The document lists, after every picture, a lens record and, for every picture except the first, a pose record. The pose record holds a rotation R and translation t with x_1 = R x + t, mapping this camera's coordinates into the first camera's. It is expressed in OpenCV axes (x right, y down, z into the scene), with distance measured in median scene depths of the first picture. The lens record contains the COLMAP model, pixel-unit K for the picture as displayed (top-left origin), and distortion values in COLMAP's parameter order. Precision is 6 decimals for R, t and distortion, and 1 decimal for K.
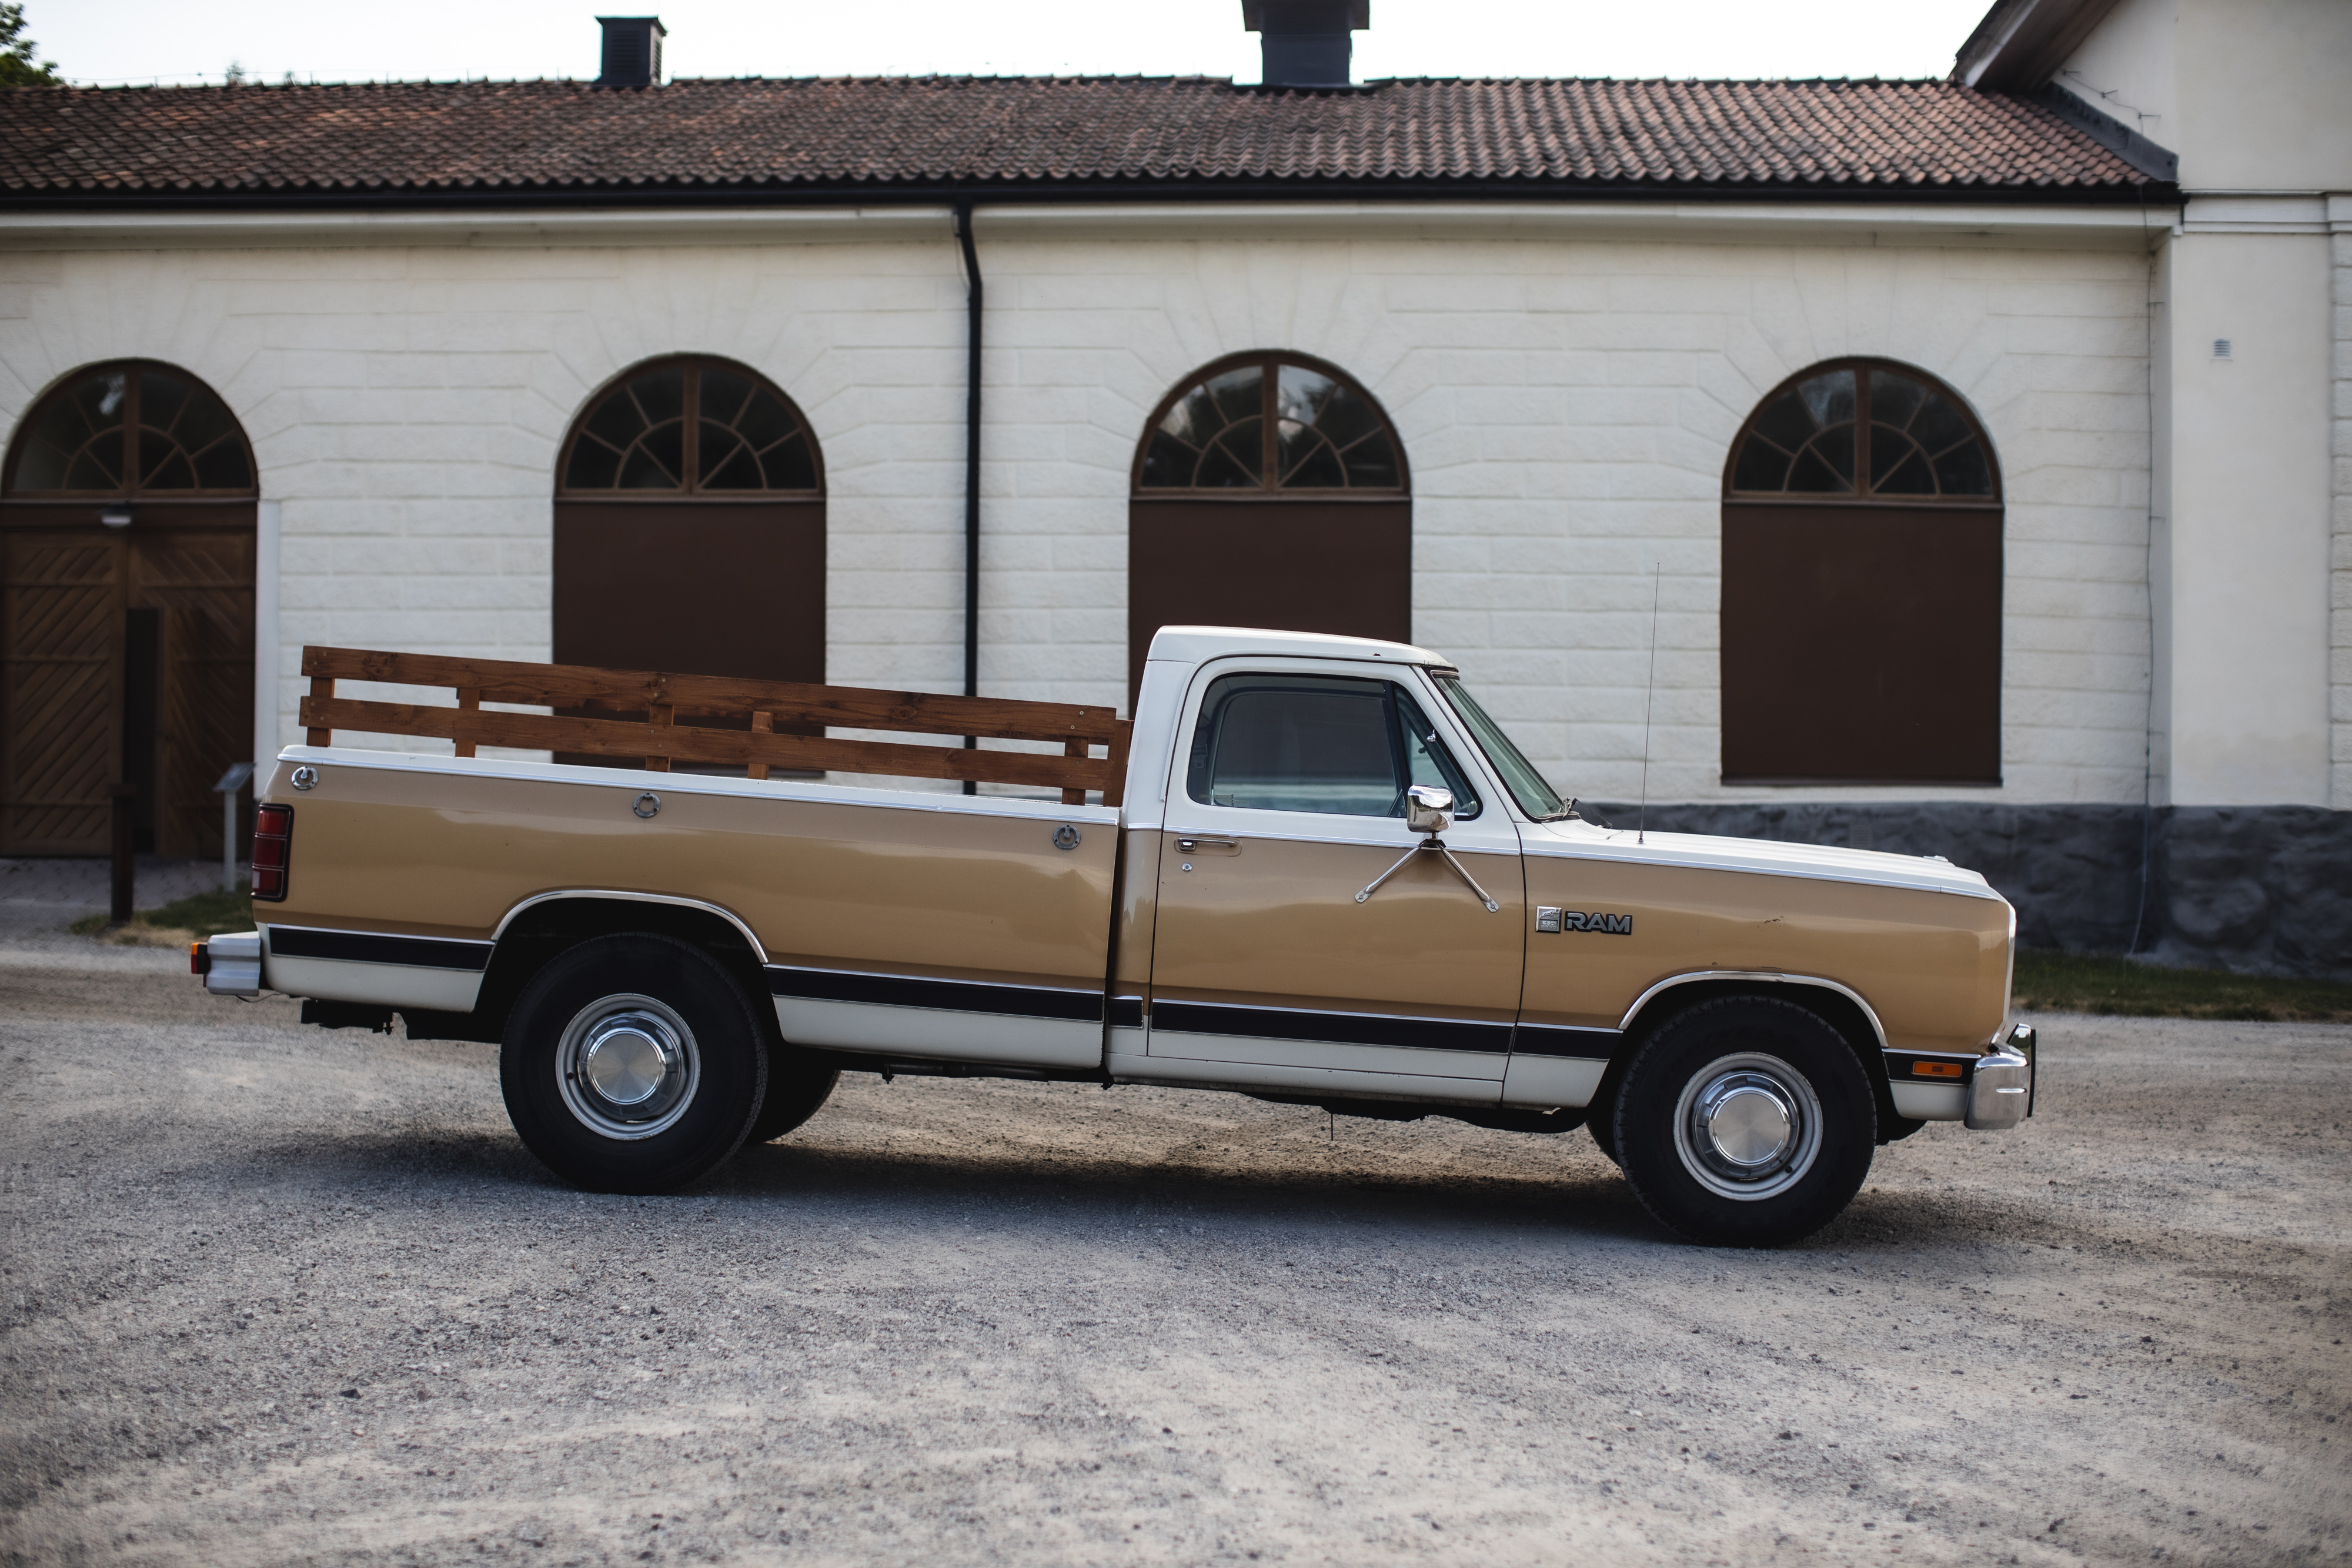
lens RADIAL K [[3354.3, 0, 1176.0], [0, 3354.3, 784.0], [0, 0, 1]] dist [-0.149345, 0.308955]
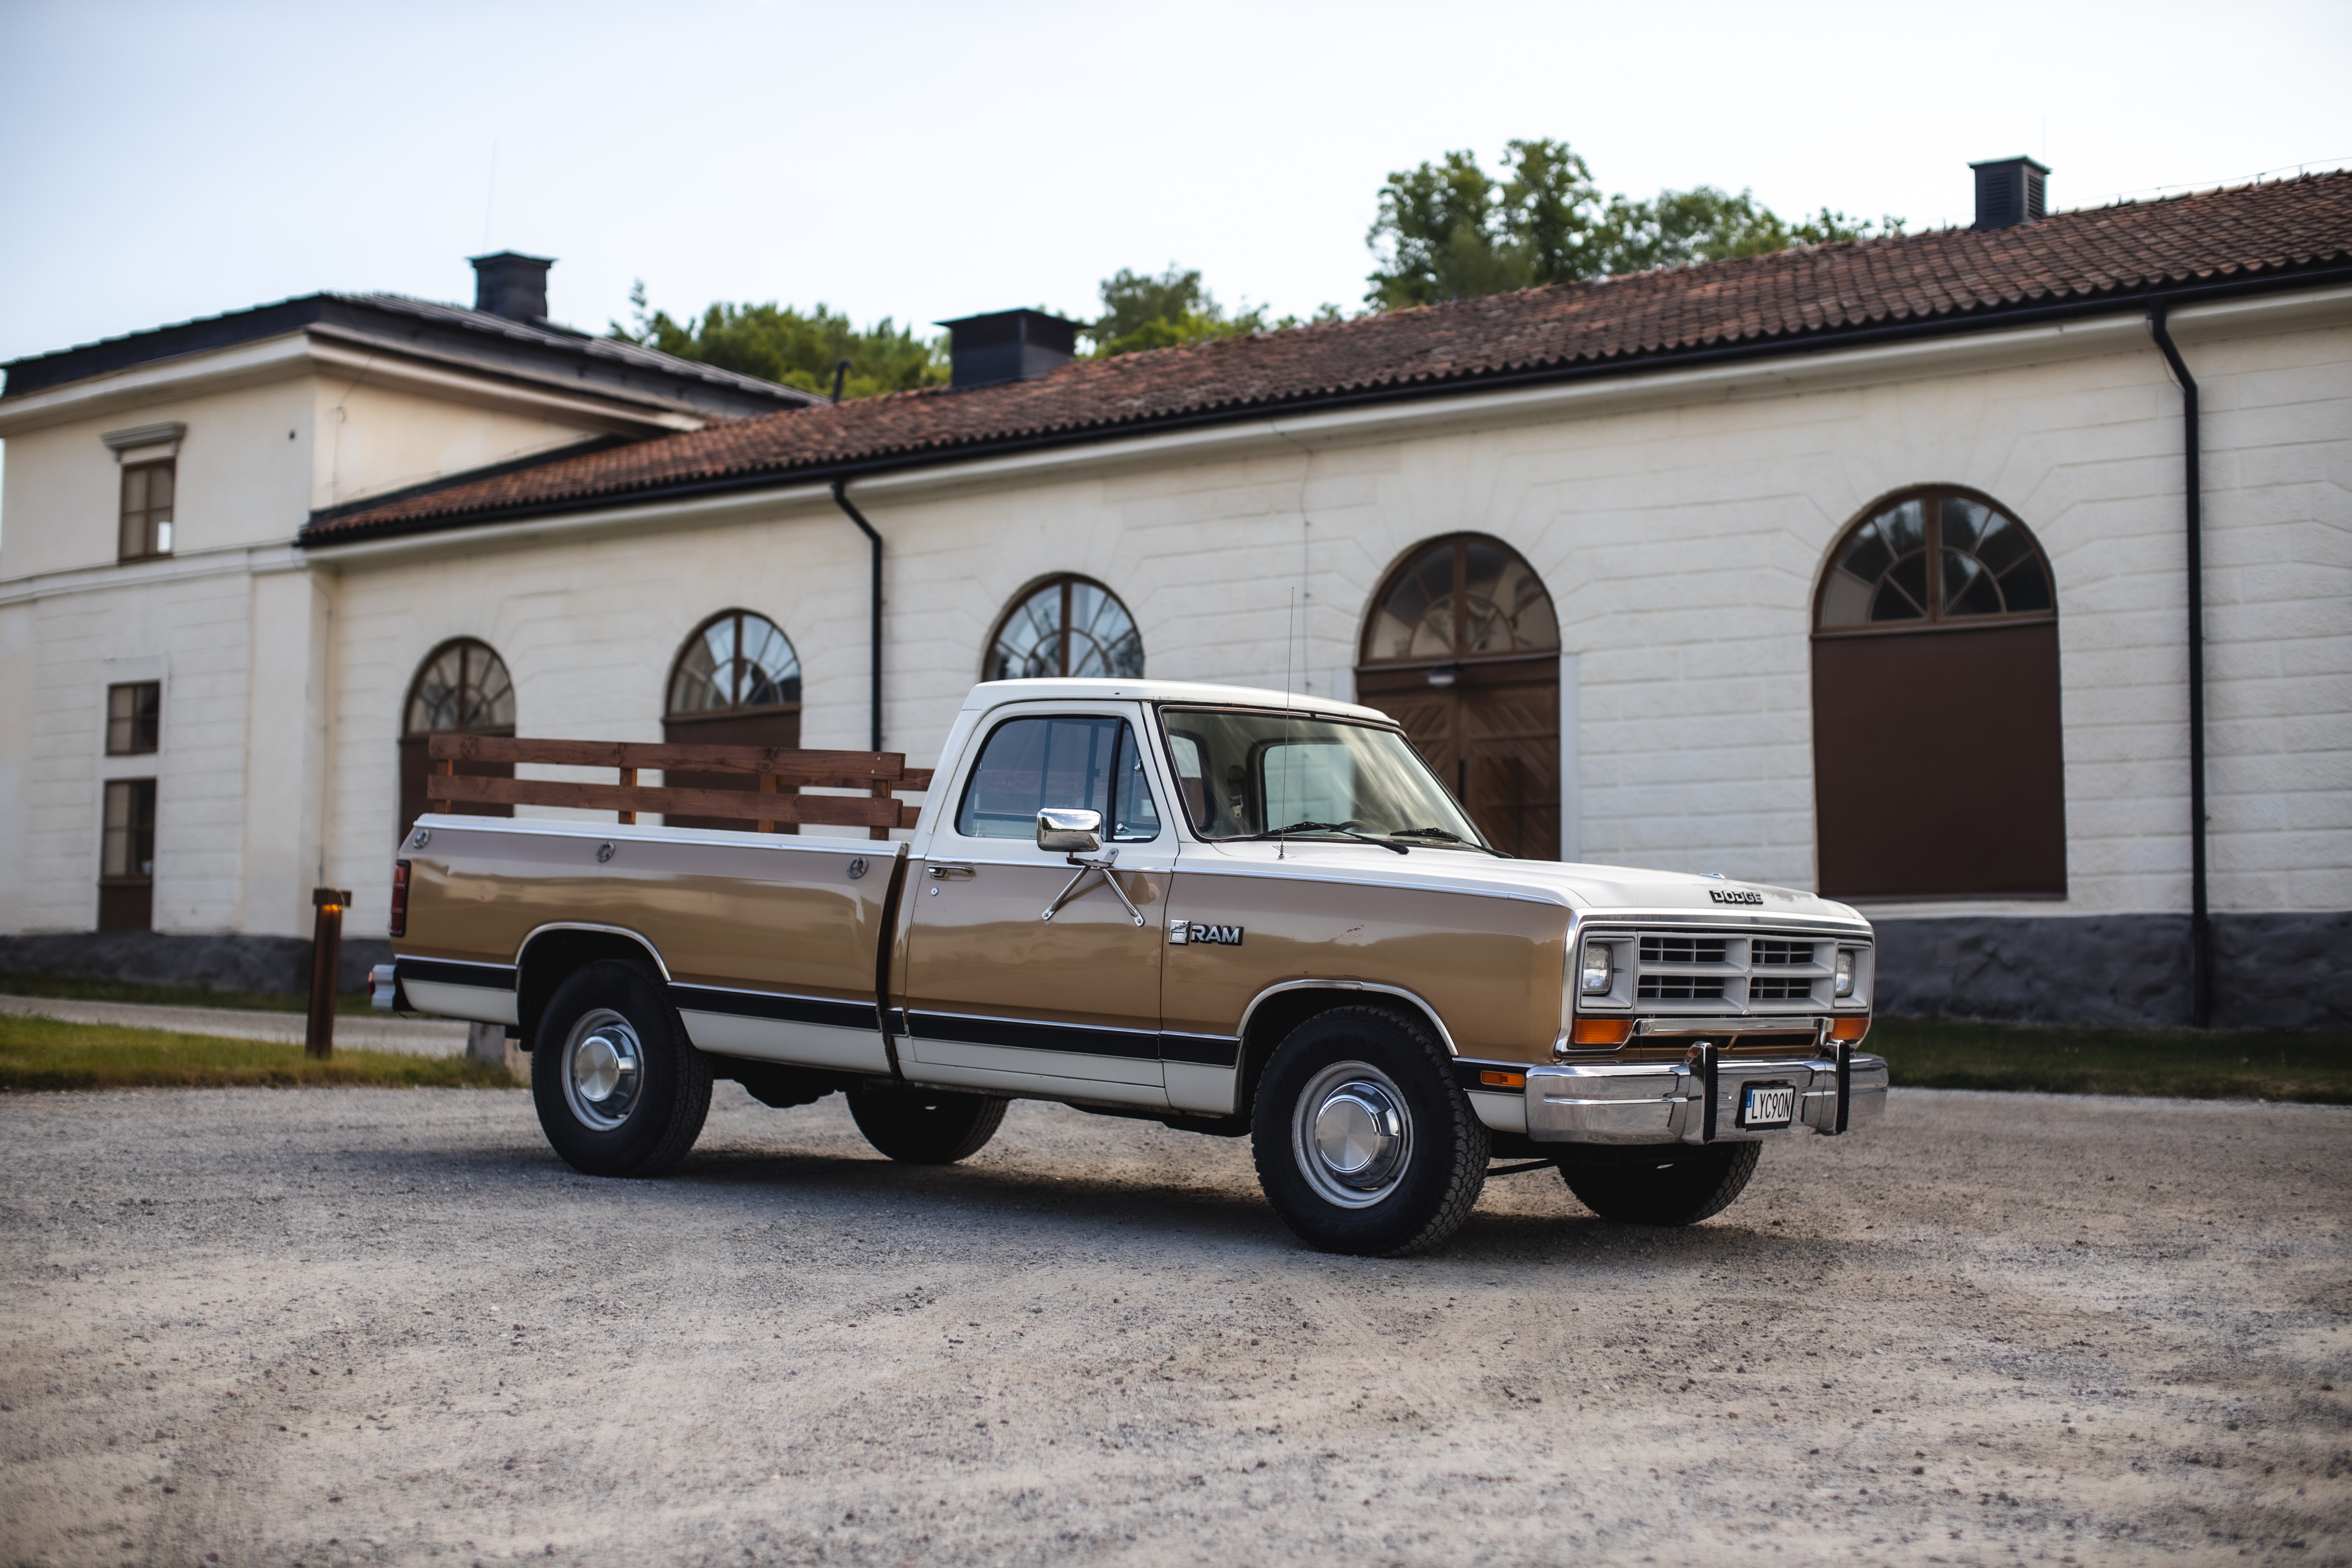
lens RADIAL K [[3354.3, 0, 1176.0], [0, 3354.3, 784.0], [0, 0, 1]] dist [-0.149345, 0.308955]
pose [[0.817521, -0.041705, -0.574386, 0.246112], [0.009744, 0.998233, -0.058611, 0.019099], [0.575816, 0.042319, 0.816484, 0.046233]]
